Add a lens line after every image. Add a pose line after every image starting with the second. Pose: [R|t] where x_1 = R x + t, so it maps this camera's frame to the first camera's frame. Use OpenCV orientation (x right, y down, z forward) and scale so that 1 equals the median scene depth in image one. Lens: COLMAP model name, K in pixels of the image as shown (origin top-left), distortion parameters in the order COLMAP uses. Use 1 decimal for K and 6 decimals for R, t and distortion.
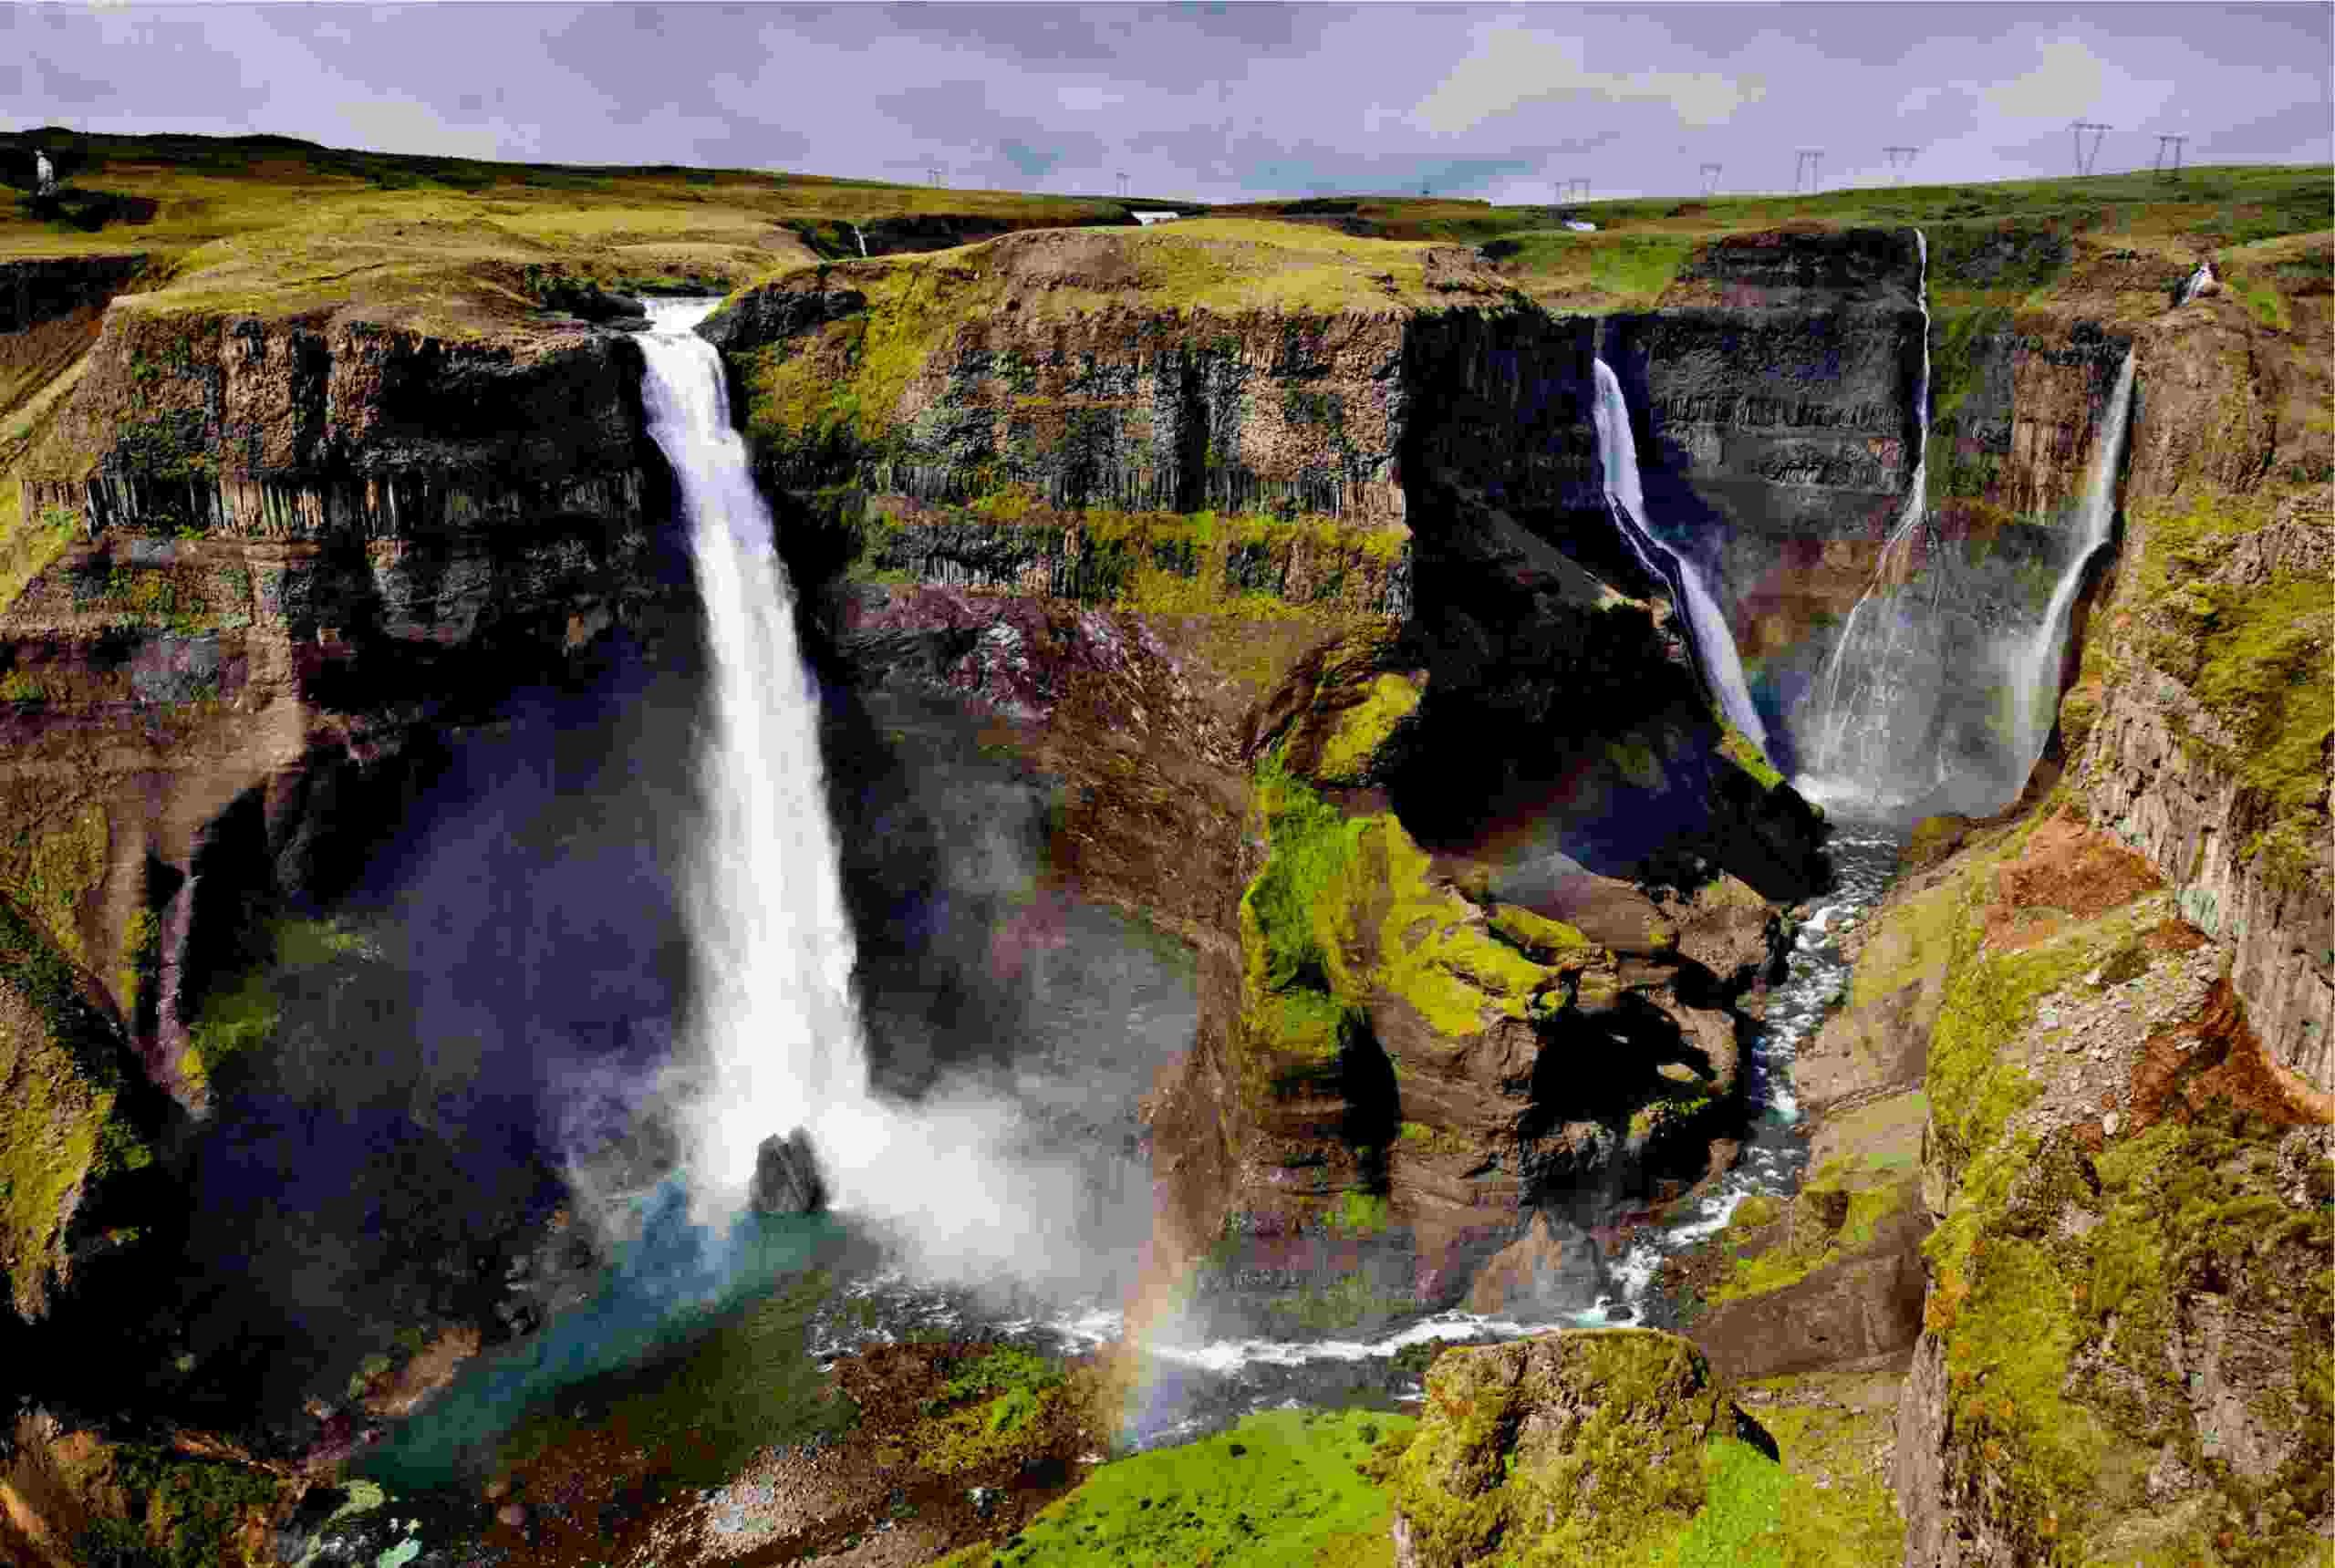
lens RADIAL K [[1889.2, 0, 1174.7], [0, 1889.2, 799.2], [0, 0, 1]] dist [0.015041, 0.010732]
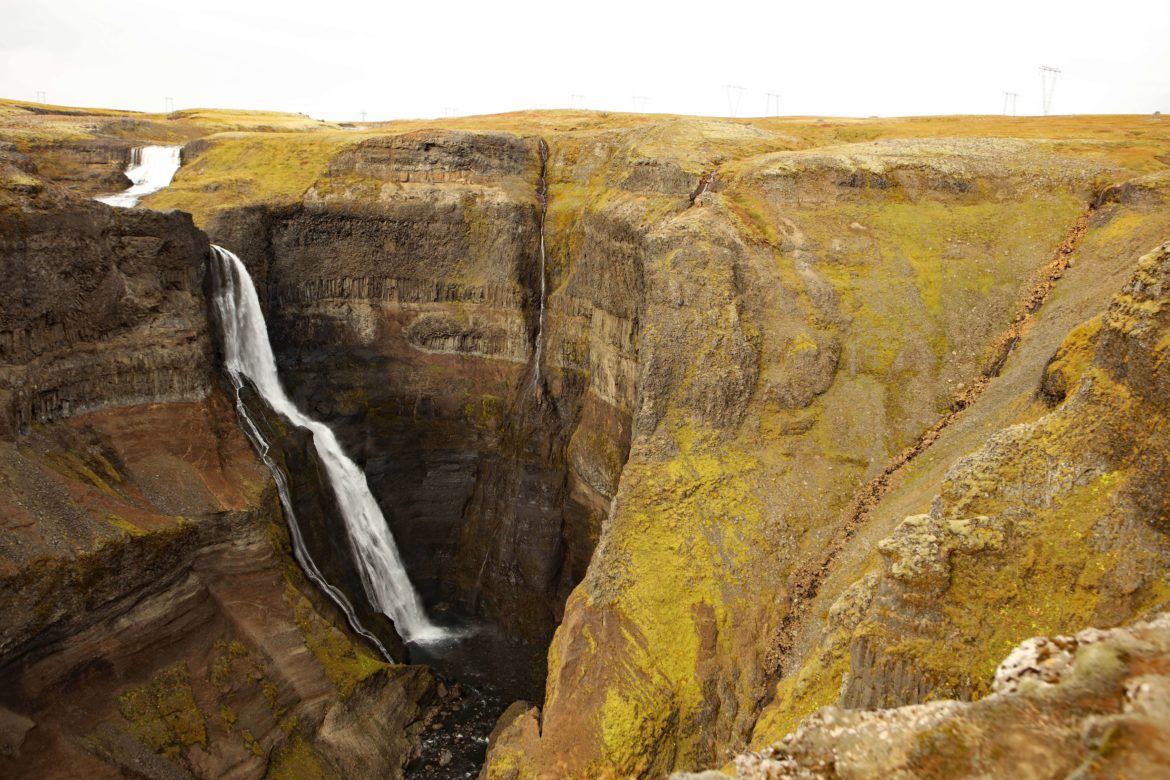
lens RADIAL K [[1072.1, 0, 580.7], [0, 1072.1, 384.7], [0, 0, 1]] dist [-0.017602, 0.042539]
pose [[0.965176, -0.036169, 0.259091, 0.294897], [0.053652, 0.996712, -0.060724, -0.124539], [-0.256042, 0.072510, 0.963942, 0.428447]]
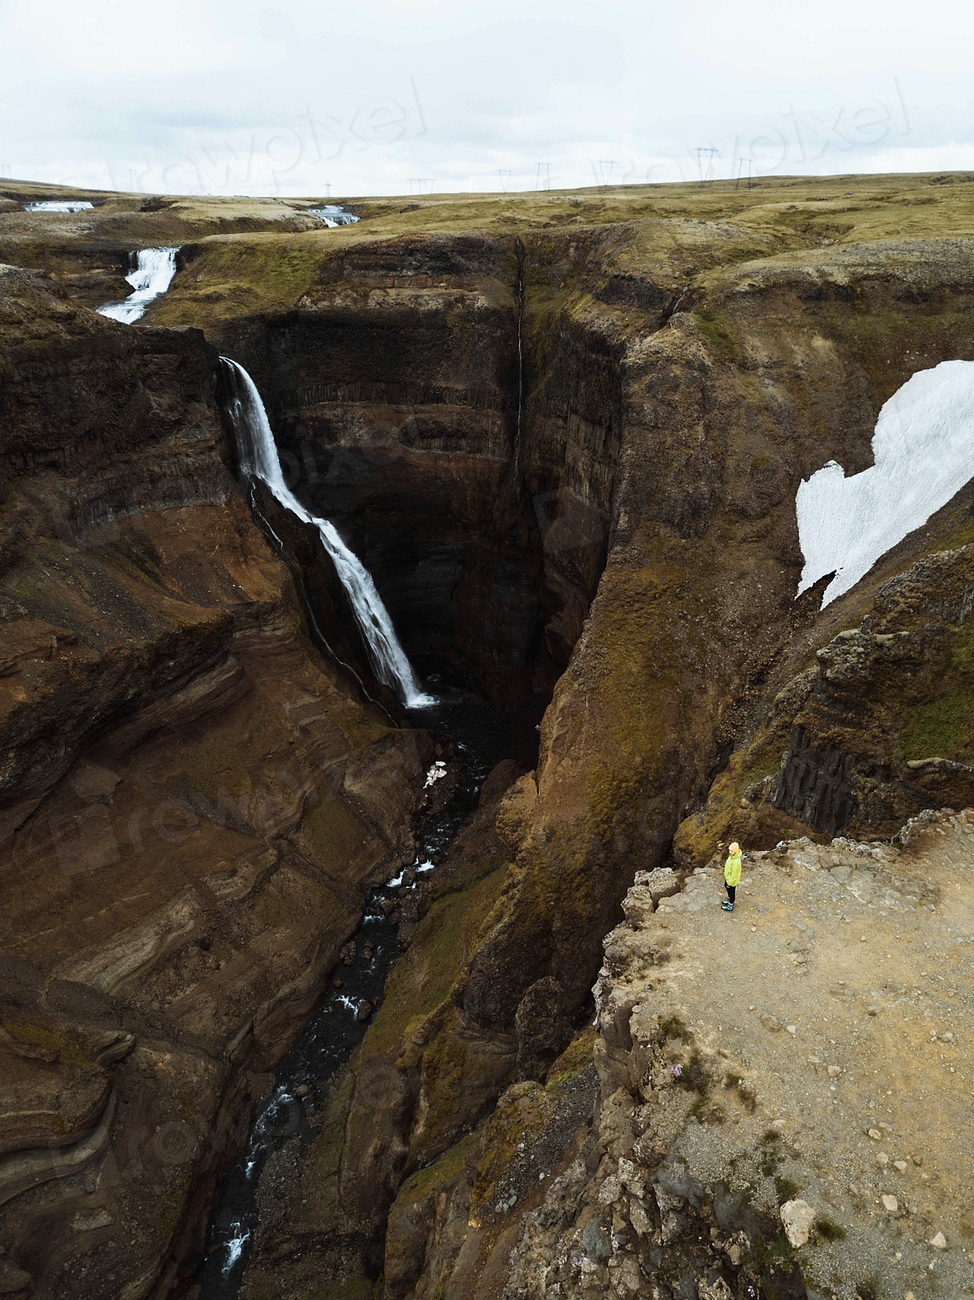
lens RADIAL K [[1015.9, 0, 487.1], [0, 1015.9, 649.9], [0, 0, 1]] dist [0.053316, -0.007241]
pose [[0.977420, -0.082491, 0.194541, 0.274210], [0.059124, 0.990643, 0.123008, -0.141622], [-0.202867, -0.108728, 0.973151, 0.385352]]
